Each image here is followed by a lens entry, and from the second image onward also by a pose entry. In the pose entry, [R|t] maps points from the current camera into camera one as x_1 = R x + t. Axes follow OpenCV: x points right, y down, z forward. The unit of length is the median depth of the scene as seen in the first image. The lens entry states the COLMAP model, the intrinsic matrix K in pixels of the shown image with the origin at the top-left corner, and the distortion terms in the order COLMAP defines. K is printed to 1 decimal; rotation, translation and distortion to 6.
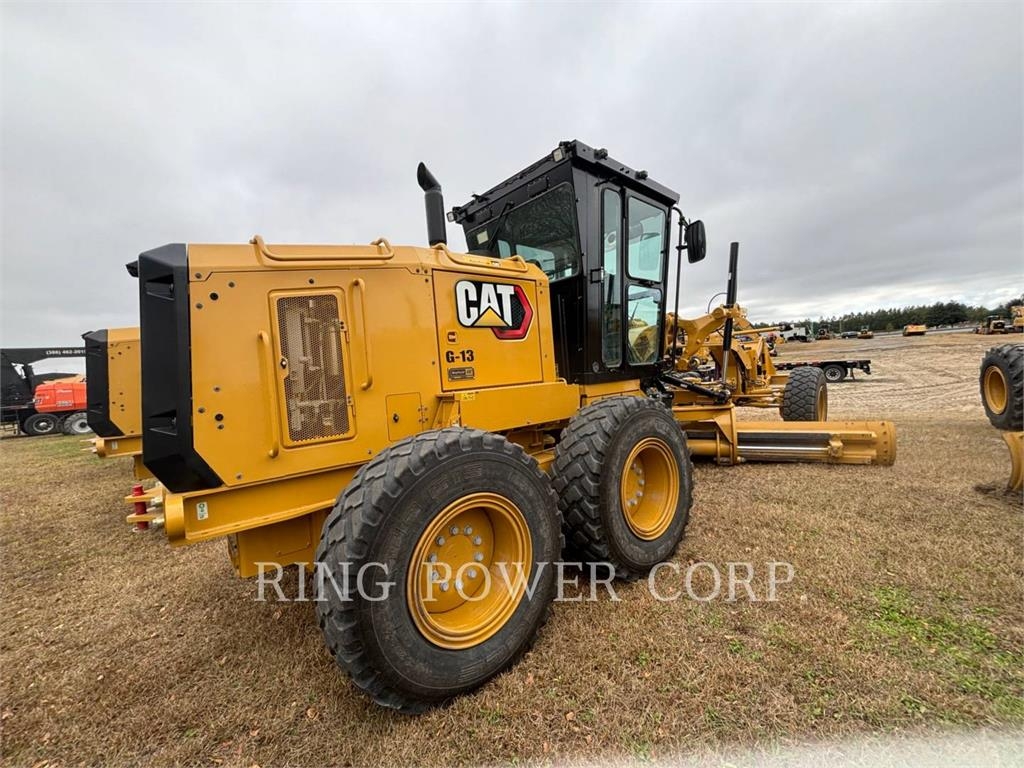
lens RADIAL K [[414.0, 0, 518.2], [0, 414.0, 393.7], [0, 0, 1]] dist [-0.017180, 0.000057]
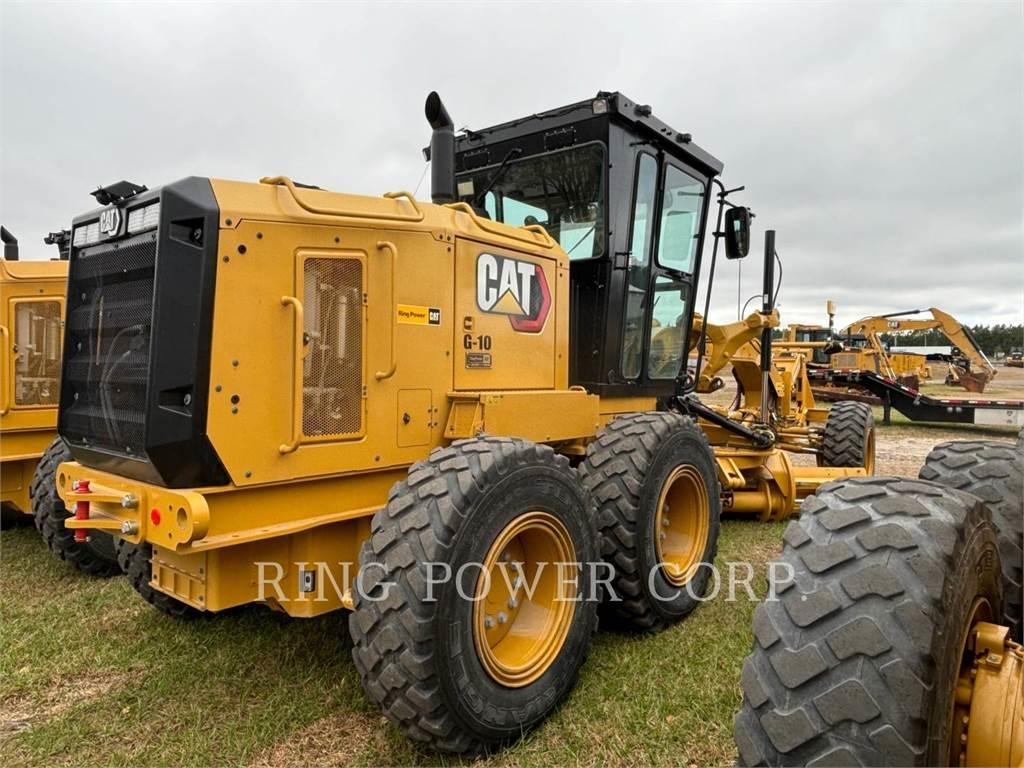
lens RADIAL K [[669.9, 0, 520.4], [0, 669.9, 402.9], [0, 0, 1]] dist [0.003787, -0.007147]
pose [[0.979104, 0.076238, 0.188531, -0.279280], [-0.072621, 0.997020, -0.026030, 0.038816], [-0.189953, 0.011795, 0.981722, -0.259074]]
